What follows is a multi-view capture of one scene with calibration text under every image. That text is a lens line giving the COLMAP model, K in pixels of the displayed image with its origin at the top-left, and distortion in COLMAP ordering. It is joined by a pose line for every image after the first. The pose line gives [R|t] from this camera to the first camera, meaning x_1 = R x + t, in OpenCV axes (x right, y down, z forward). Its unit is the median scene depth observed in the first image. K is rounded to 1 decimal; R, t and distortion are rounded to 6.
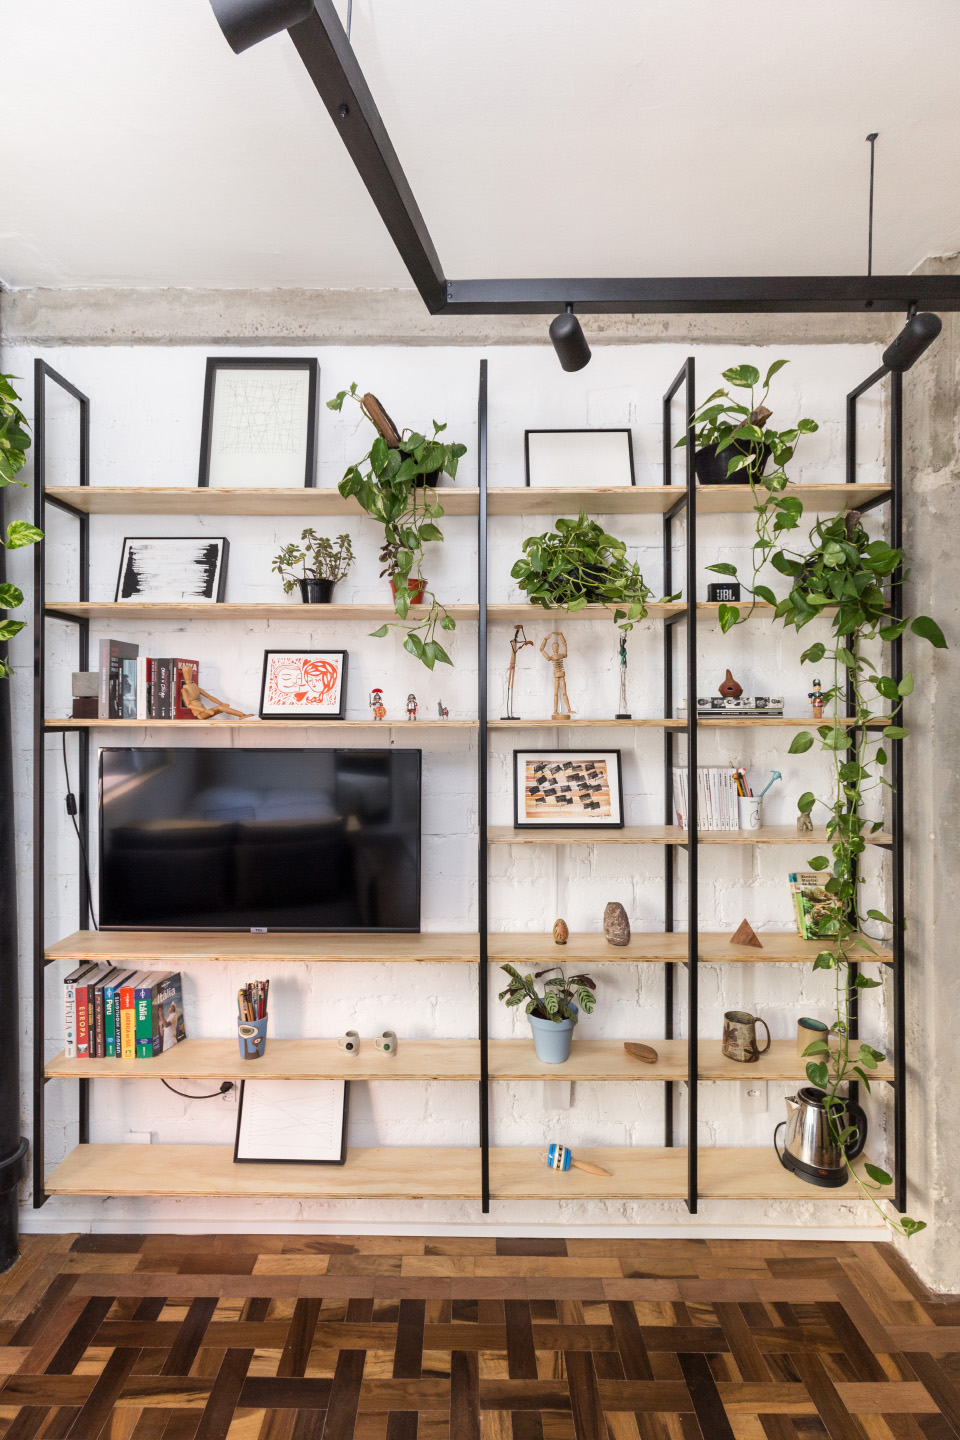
lens RADIAL K [[643.0, 0, 460.3], [0, 643.0, 711.8], [0, 0, 1]] dist [0.000435, -0.000446]
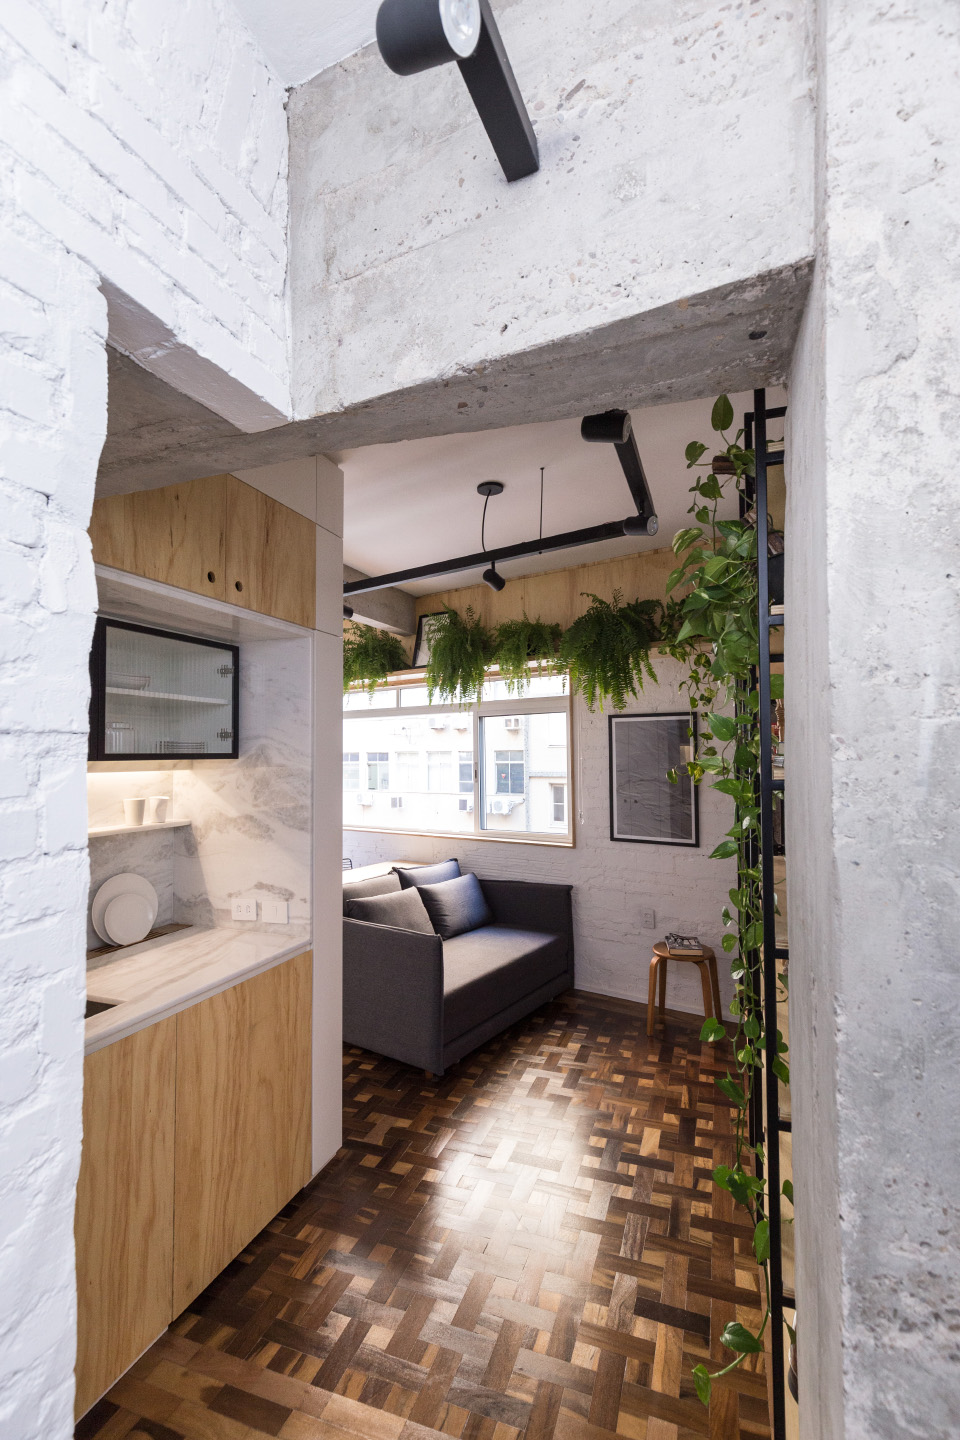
lens RADIAL K [[642.2, 0, 479.2], [0, 642.2, 727.1], [0, 0, 1]] dist [0.002893, -0.000190]
pose [[-0.328589, -0.026979, -0.944088, 1.403125], [0.014560, 0.999328, -0.033625, -0.032088], [0.944361, -0.024795, -0.327975, 0.888005]]
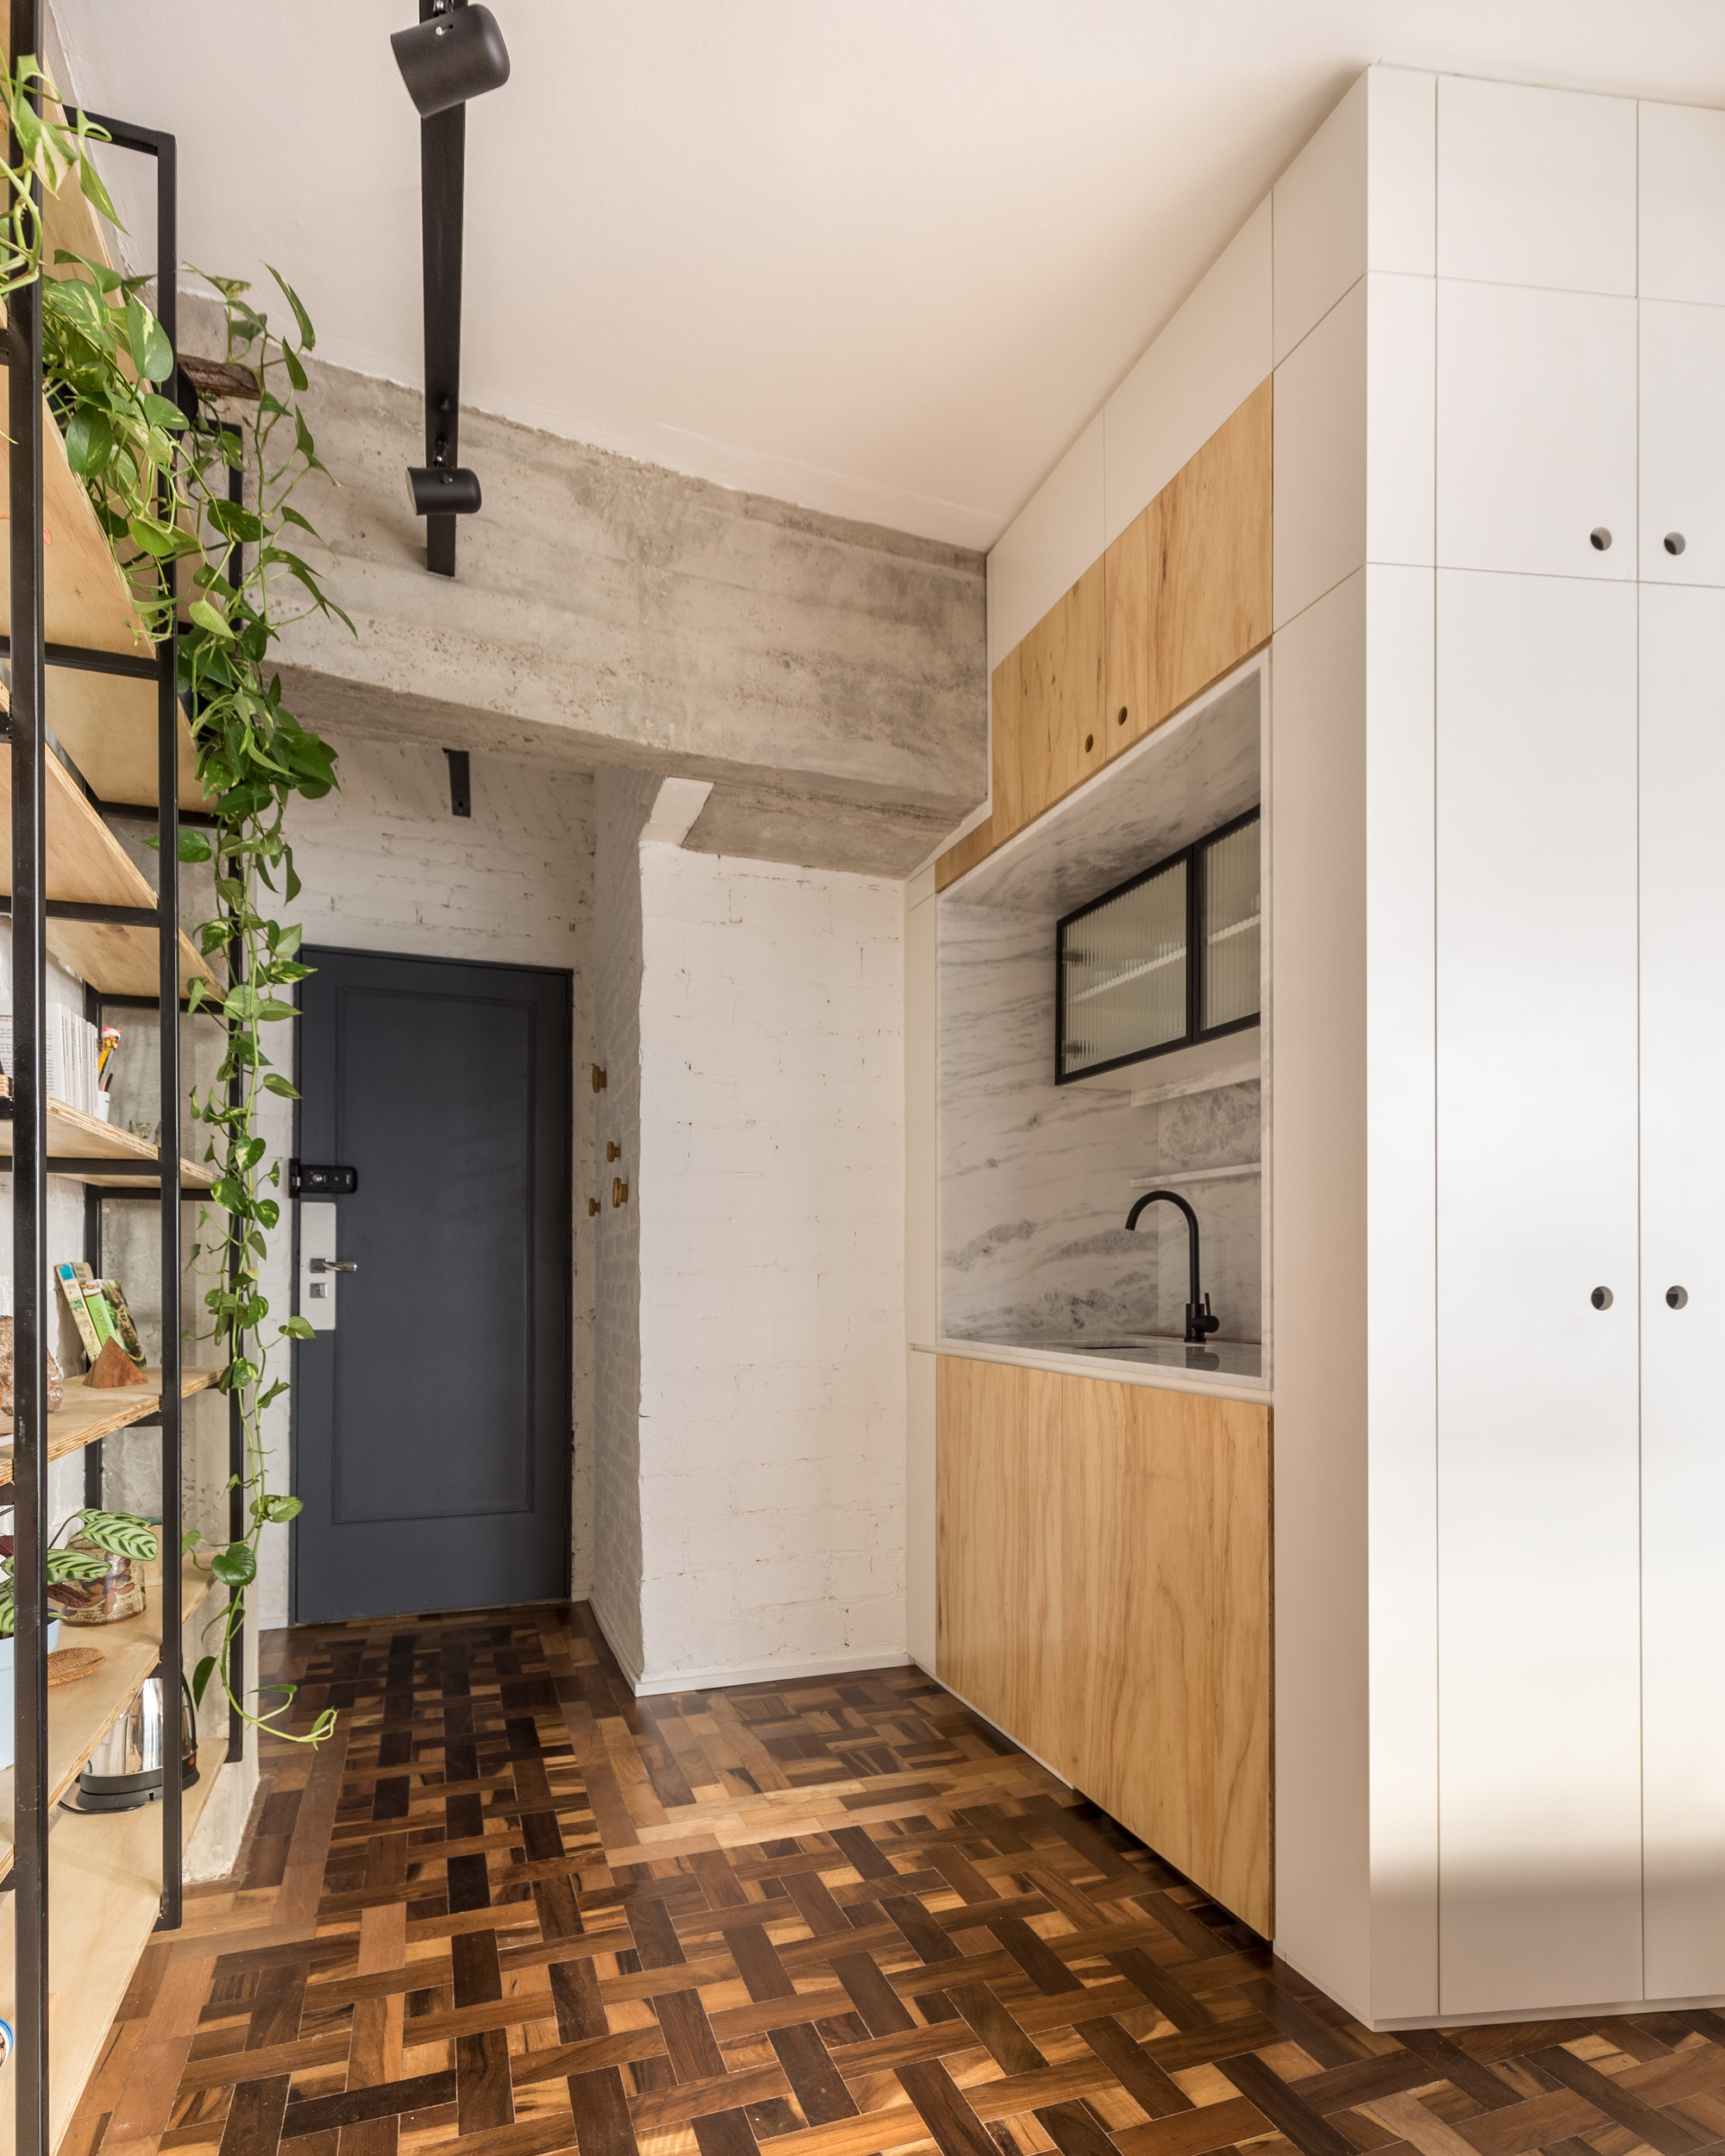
lens RADIAL K [[1156.7, 0, 833.9], [0, 1156.7, 1297.8], [0, 0, 1]] dist [-0.001847, -0.002301]
pose [[-0.340640, 0.010369, 0.940137, -0.586636], [0.002498, 0.999946, -0.010124, 0.306826], [-0.940190, -0.001100, -0.340648, 0.792146]]
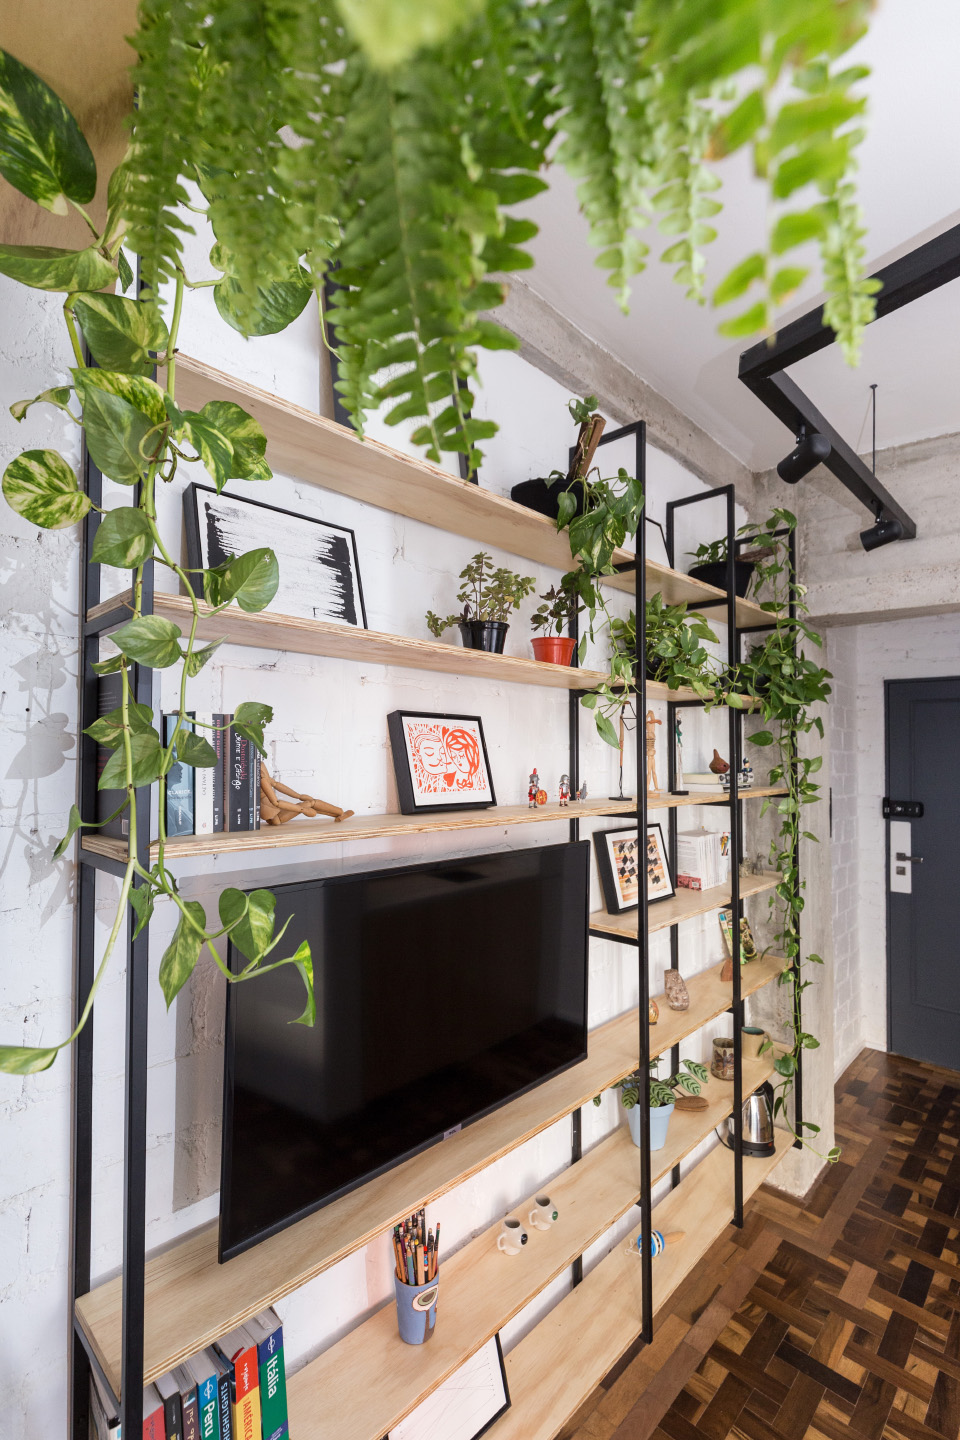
lens RADIAL K [[662.1, 0, 487.3], [0, 662.1, 736.1], [0, 0, 1]] dist [-0.000552, -0.000752]
pose [[0.688381, 0.027344, 0.724834, -0.780541], [-0.009052, 0.999535, -0.029110, -0.052533], [-0.725293, 0.013478, 0.688309, 0.477378]]
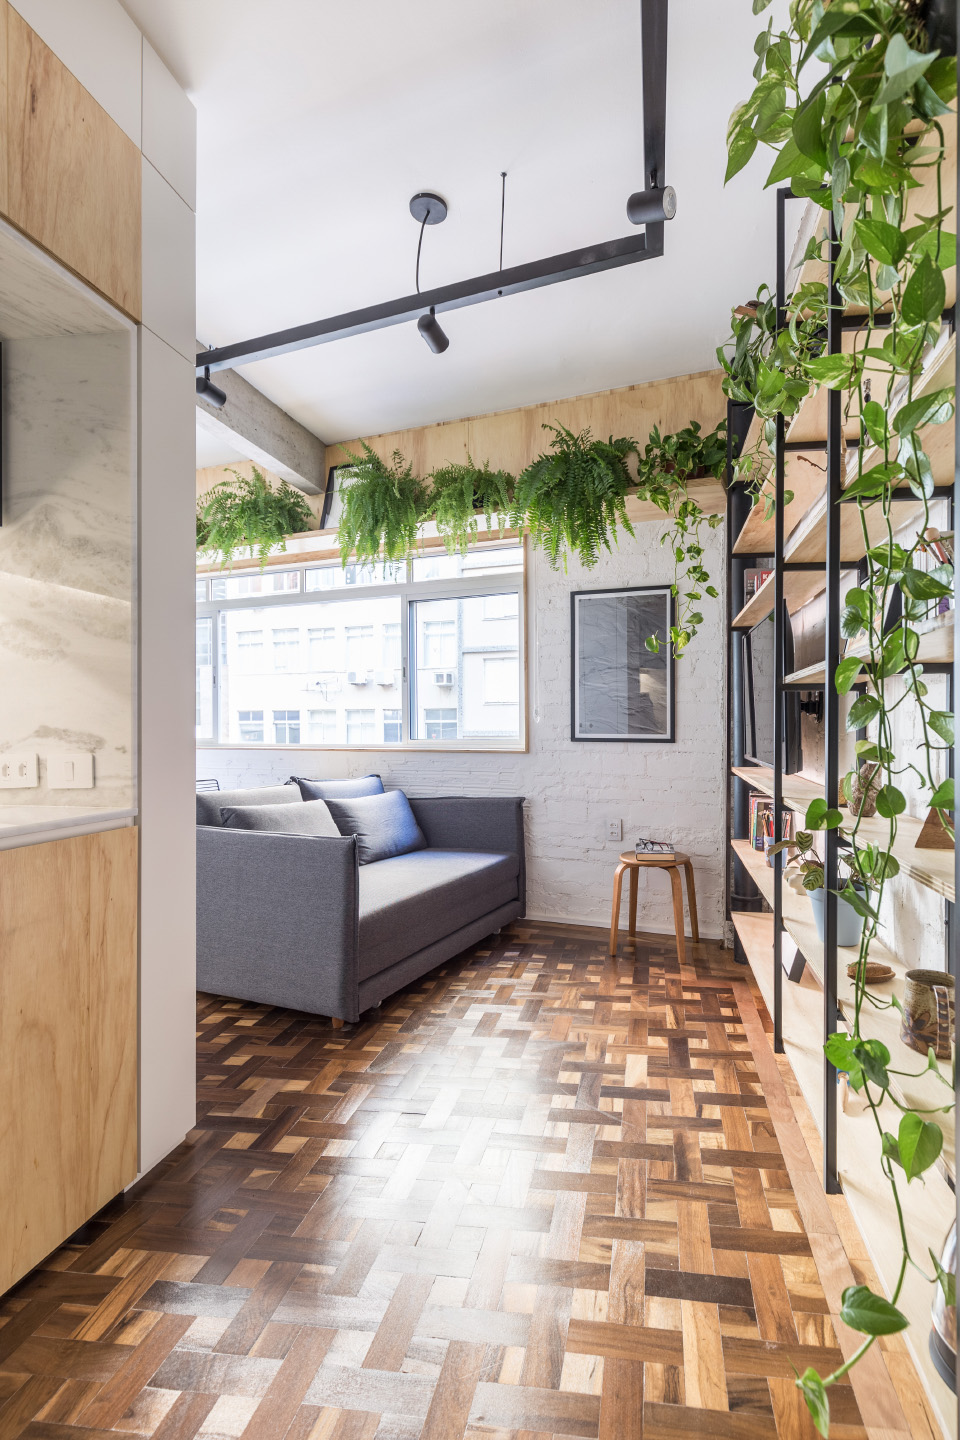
lens RADIAL K [[683.1, 0, 566.5], [0, 683.1, 729.7], [0, 0, 1]] dist [0.004925, -0.001006]
pose [[-0.104690, 0.021327, -0.994276, 1.058454], [0.004321, 0.999770, 0.020990, 0.247221], [0.994495, -0.002099, -0.104758, 0.756613]]
